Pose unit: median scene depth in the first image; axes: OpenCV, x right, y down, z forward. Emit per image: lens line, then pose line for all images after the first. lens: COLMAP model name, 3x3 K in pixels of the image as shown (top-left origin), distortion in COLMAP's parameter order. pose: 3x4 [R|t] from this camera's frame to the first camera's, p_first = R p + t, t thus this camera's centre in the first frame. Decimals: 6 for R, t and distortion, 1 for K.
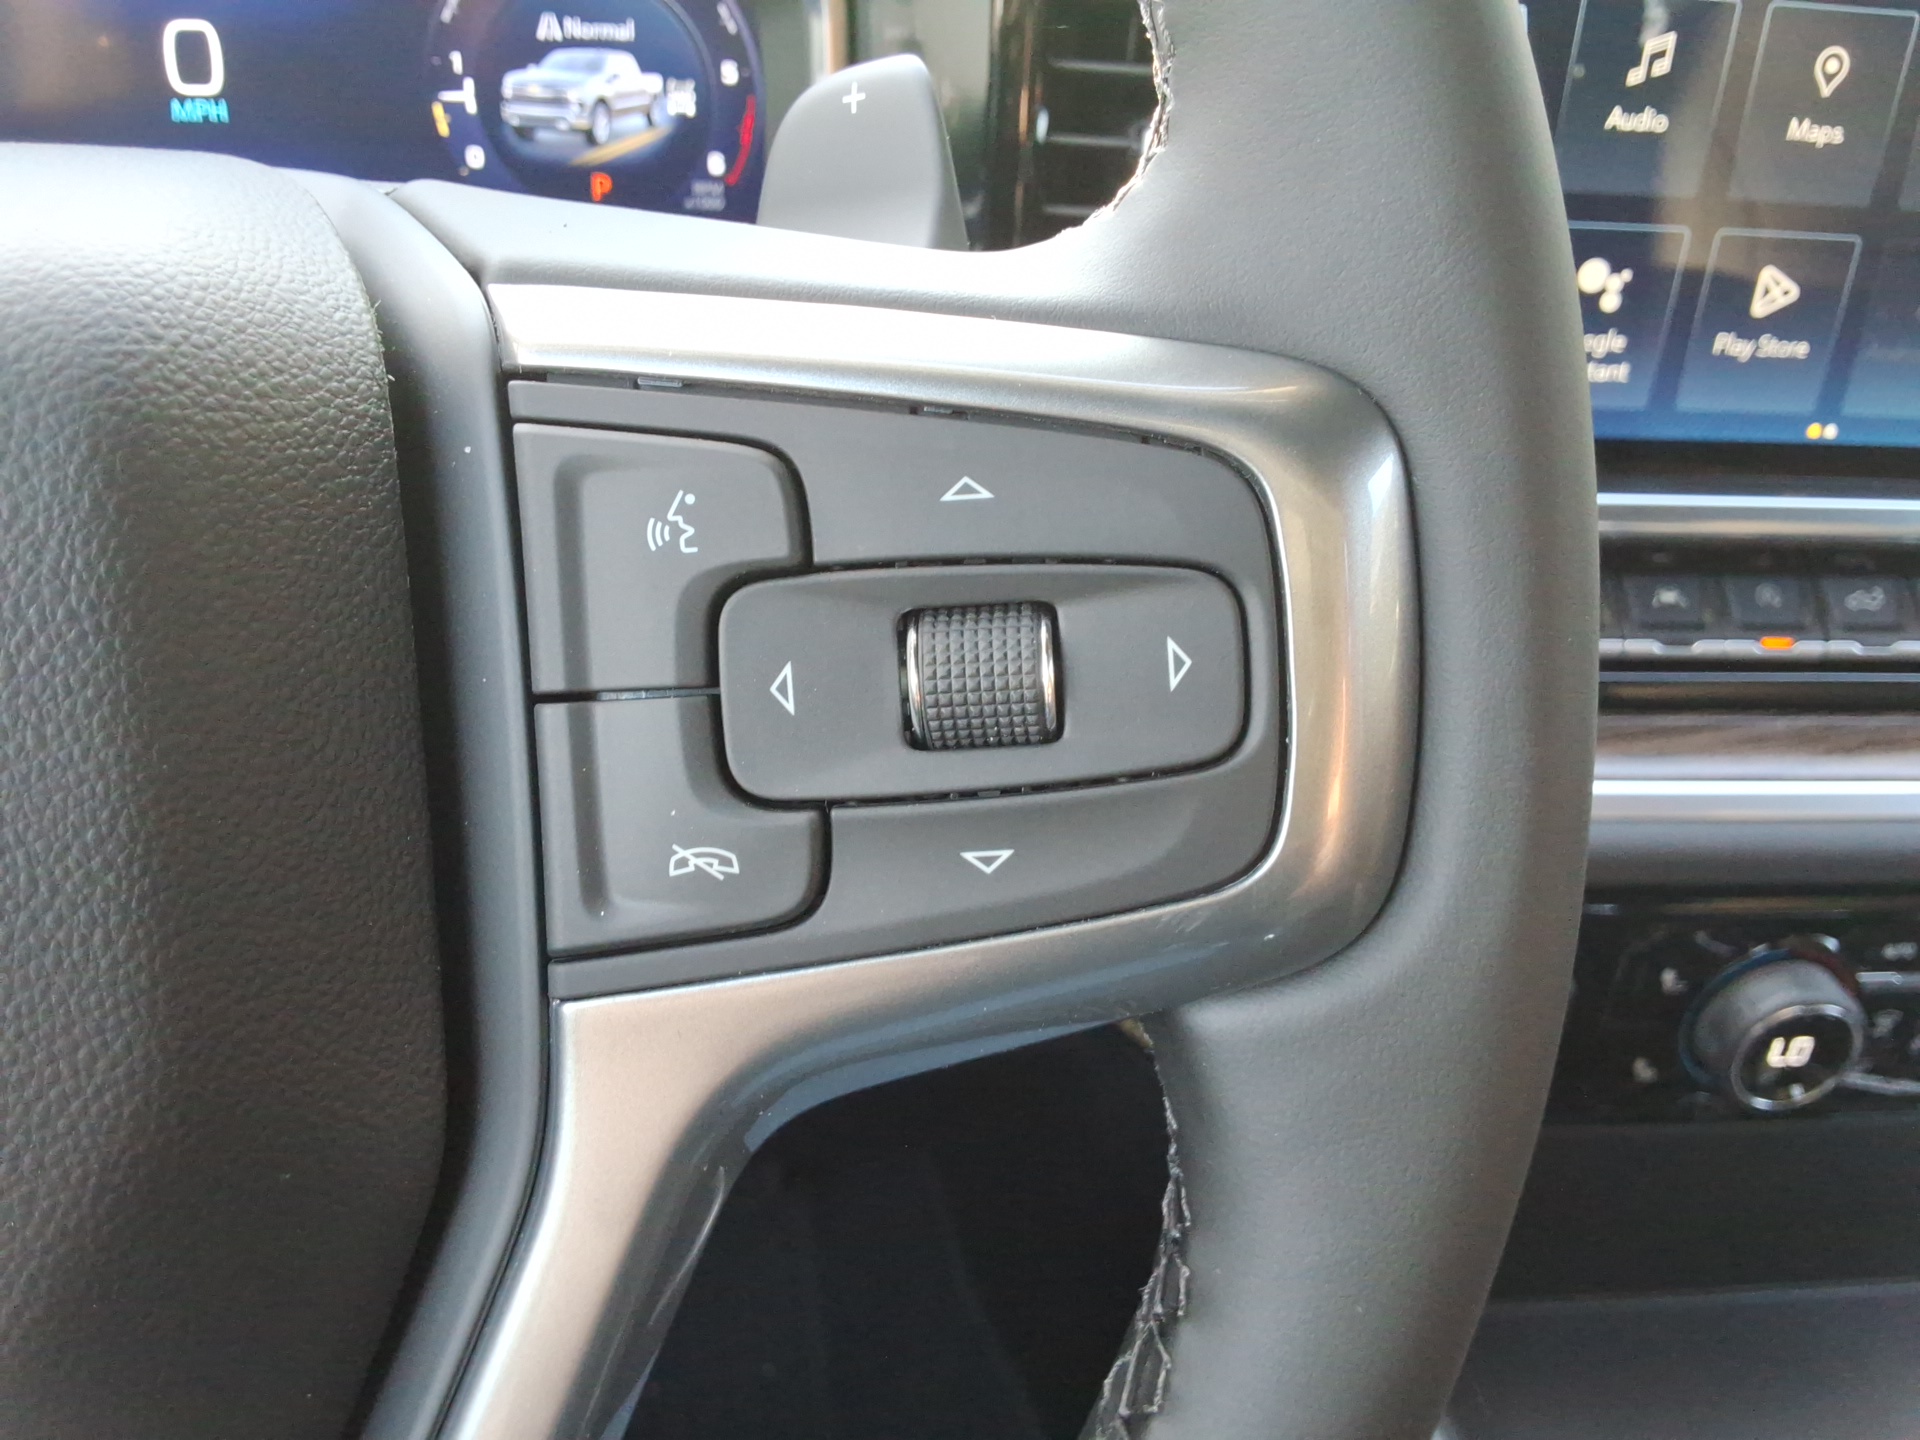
lens RADIAL K [[1584.5, 0, 977.7], [0, 1584.5, 715.9], [0, 0, 1]] dist [0.139496, -0.267867]
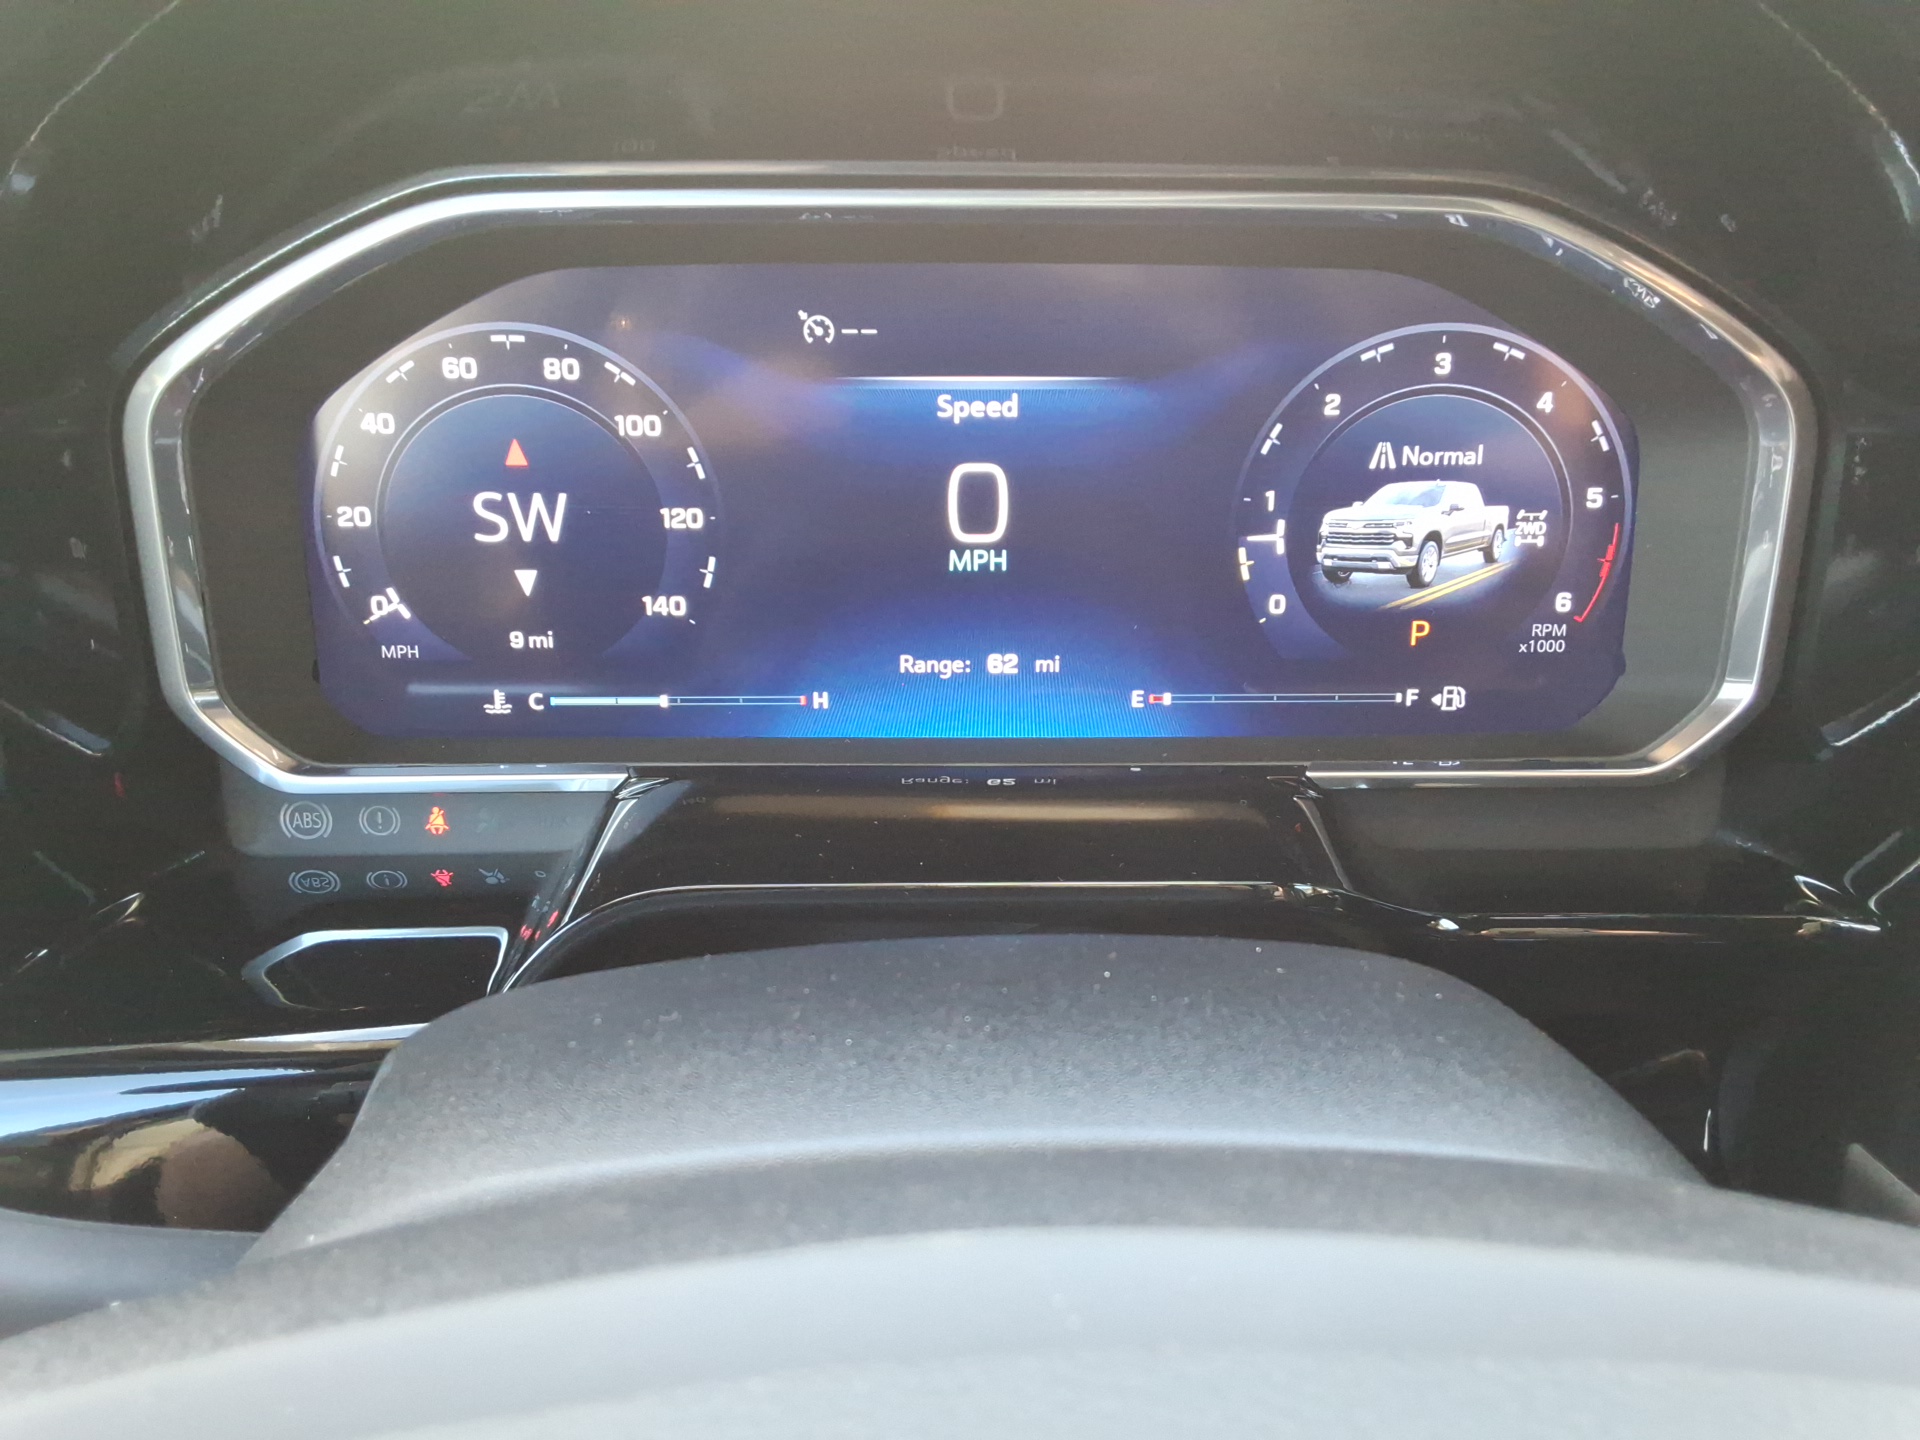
lens RADIAL K [[1567.1, 0, 970.4], [0, 1567.1, 706.7], [0, 0, 1]] dist [0.144515, -0.242217]
pose [[0.978276, 0.024911, -0.205802, -0.311395], [-0.046899, 0.993610, -0.102662, -0.210403], [0.201930, 0.110084, 0.973194, 0.179457]]
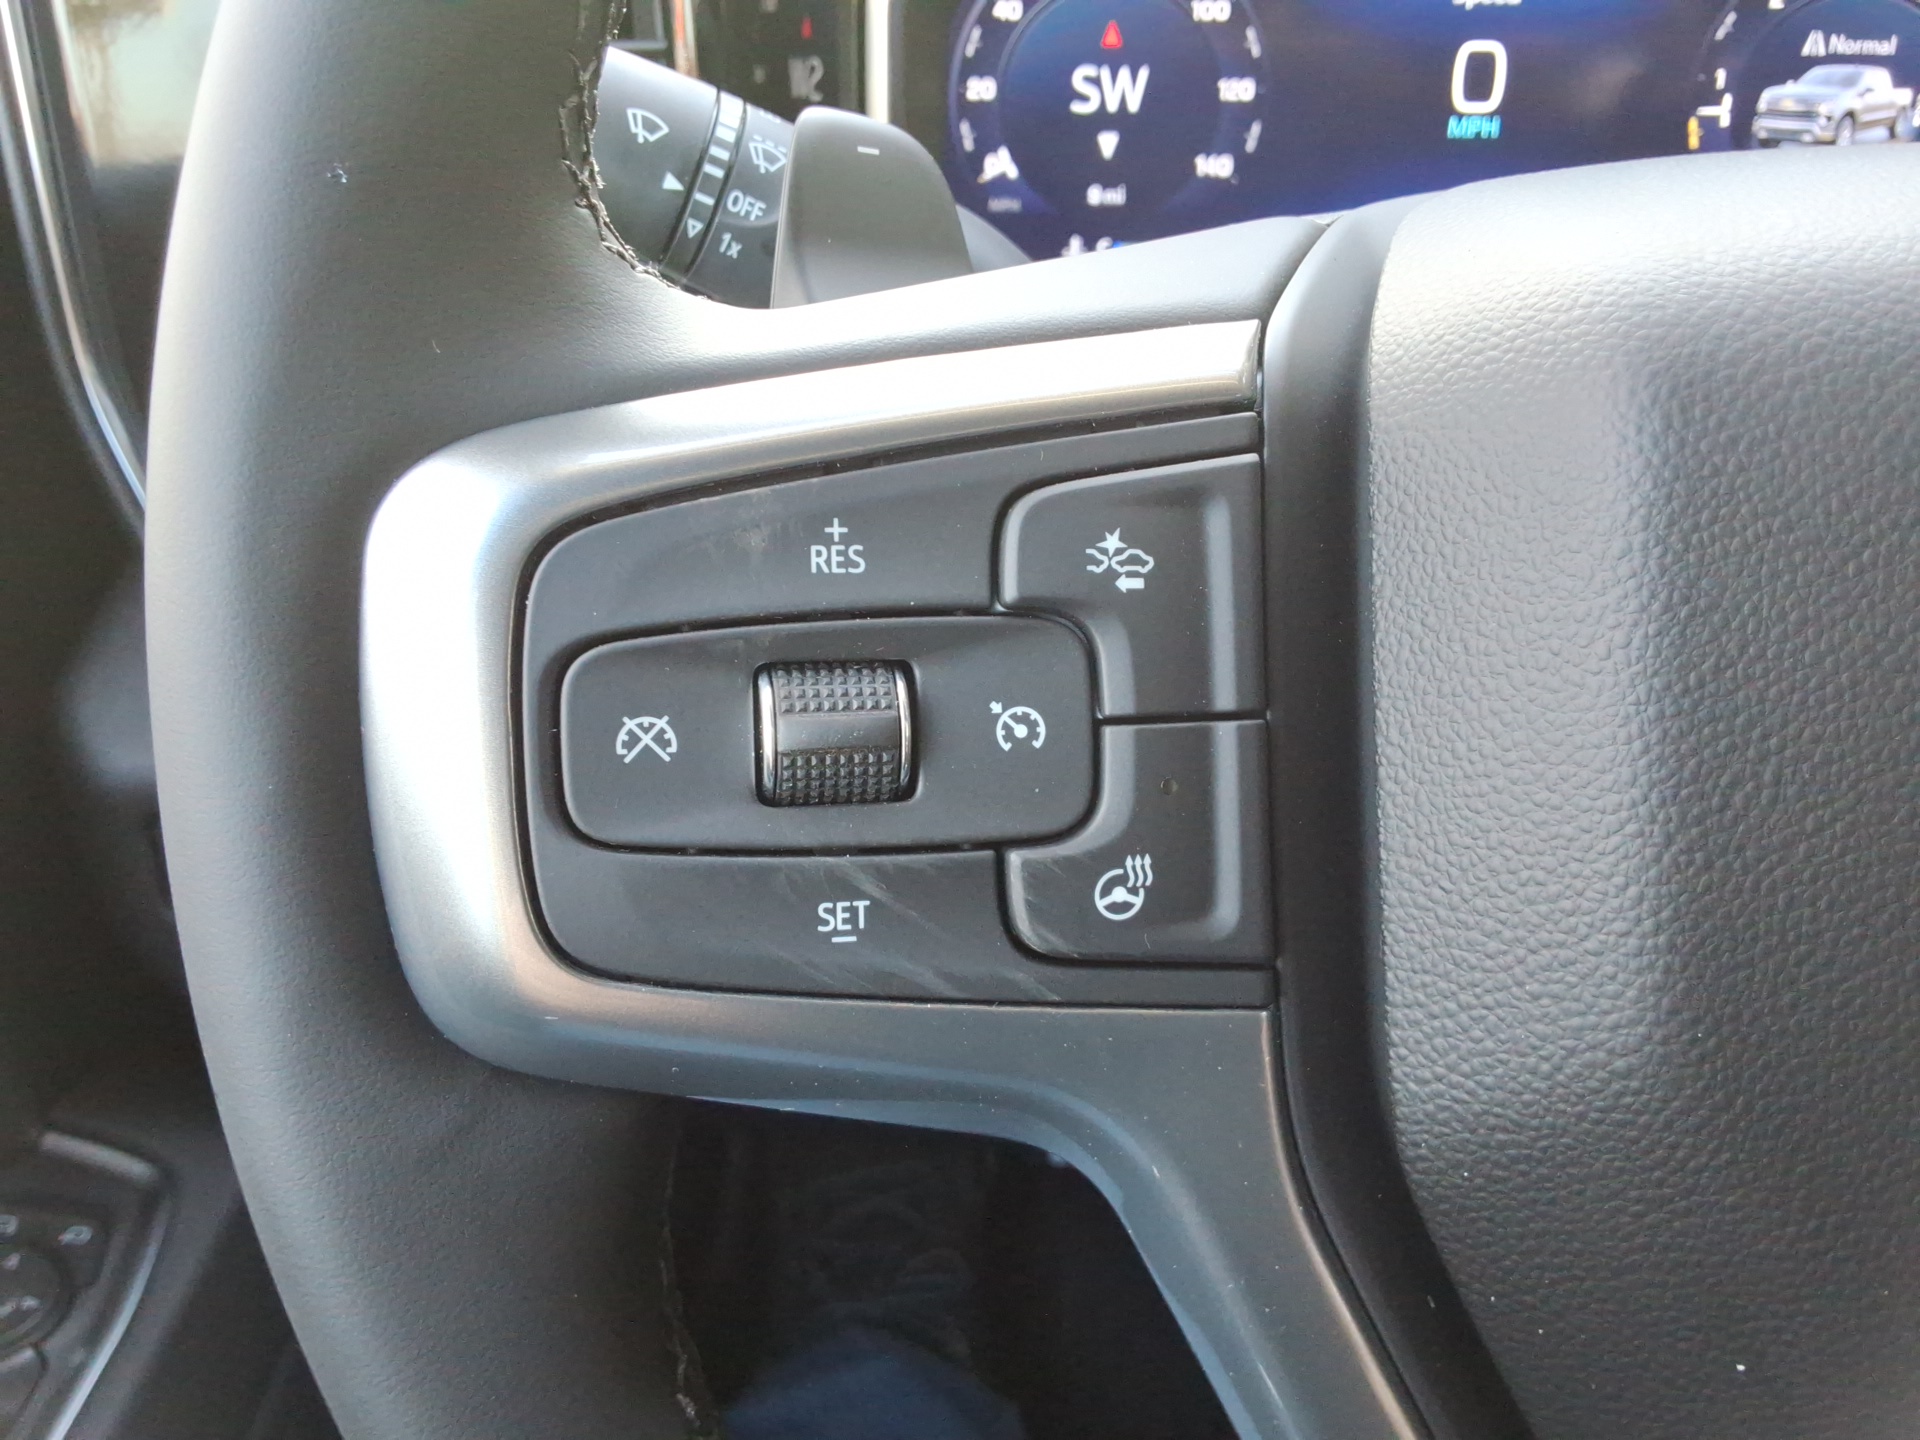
lens RADIAL K [[1584.2, 0, 960.0], [0, 1584.2, 720.0], [0, 0, 1]] dist [0.100586, -0.175651]
pose [[0.960350, 0.075372, -0.268415, -0.495992], [-0.078123, 0.996944, 0.000432, 0.042963], [0.267628, 0.020554, 0.963303, -0.113872]]
